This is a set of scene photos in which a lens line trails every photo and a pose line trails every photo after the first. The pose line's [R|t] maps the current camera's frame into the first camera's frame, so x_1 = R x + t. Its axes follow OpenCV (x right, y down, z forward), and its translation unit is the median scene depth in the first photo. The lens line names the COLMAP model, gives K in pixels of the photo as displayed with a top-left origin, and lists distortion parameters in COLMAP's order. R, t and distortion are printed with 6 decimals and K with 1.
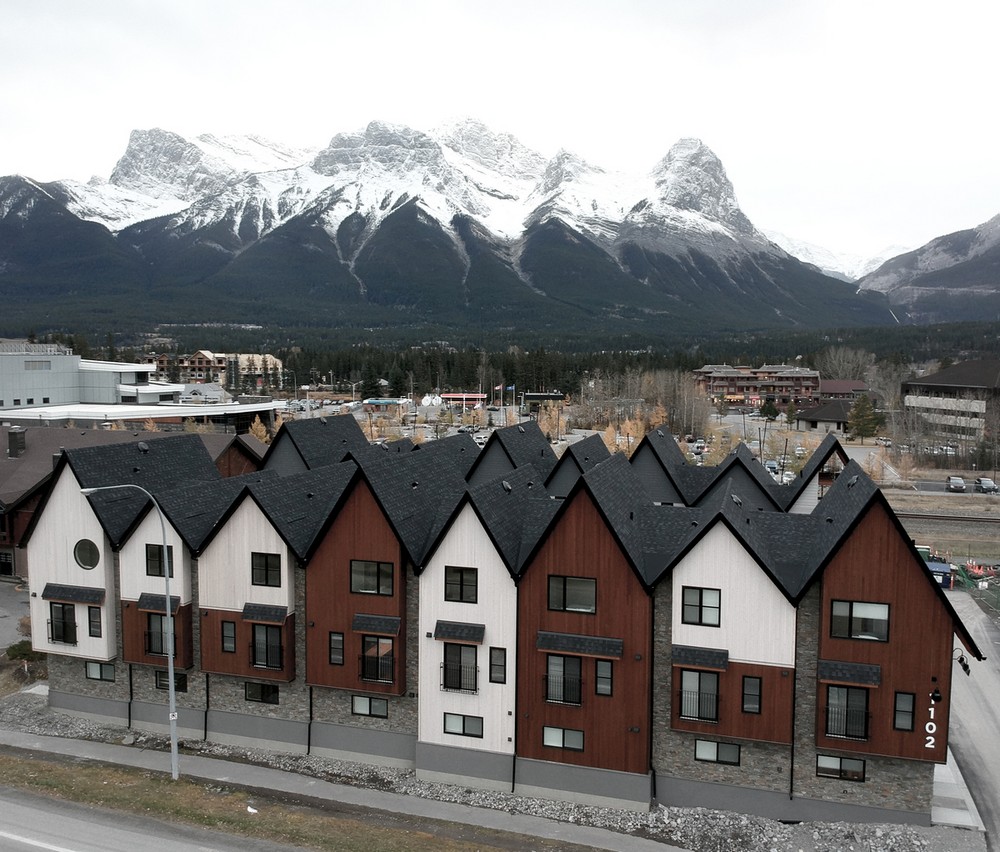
lens RADIAL K [[799.6, 0, 501.9], [0, 799.6, 423.4], [0, 0, 1]] dist [0.011705, -0.023965]
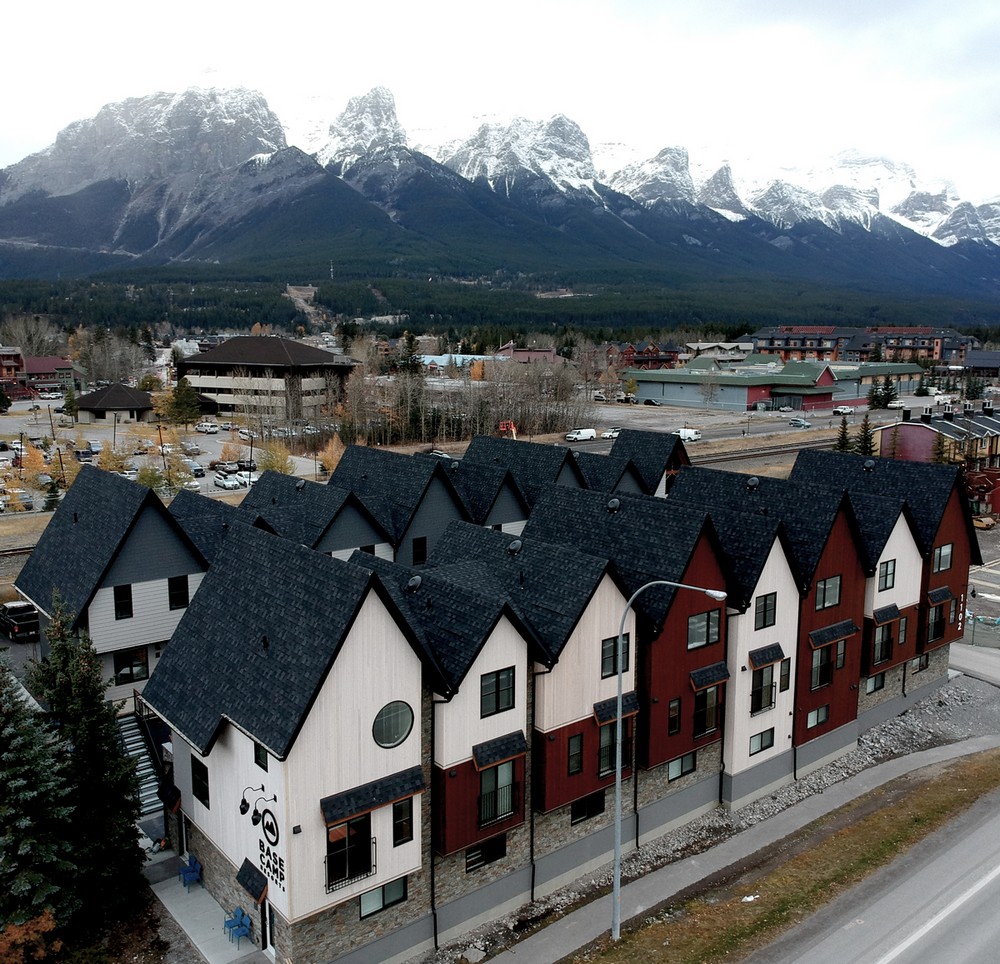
lens RADIAL K [[936.0, 0, 500.0], [0, 936.0, 482.4], [0, 0, 1]] dist [0.004869, 0.000000]
pose [[0.581523, -0.132404, 0.802683, -1.137759], [0.063182, 0.991037, 0.117700, -0.118426], [-0.811073, -0.017730, 0.584676, 0.547310]]
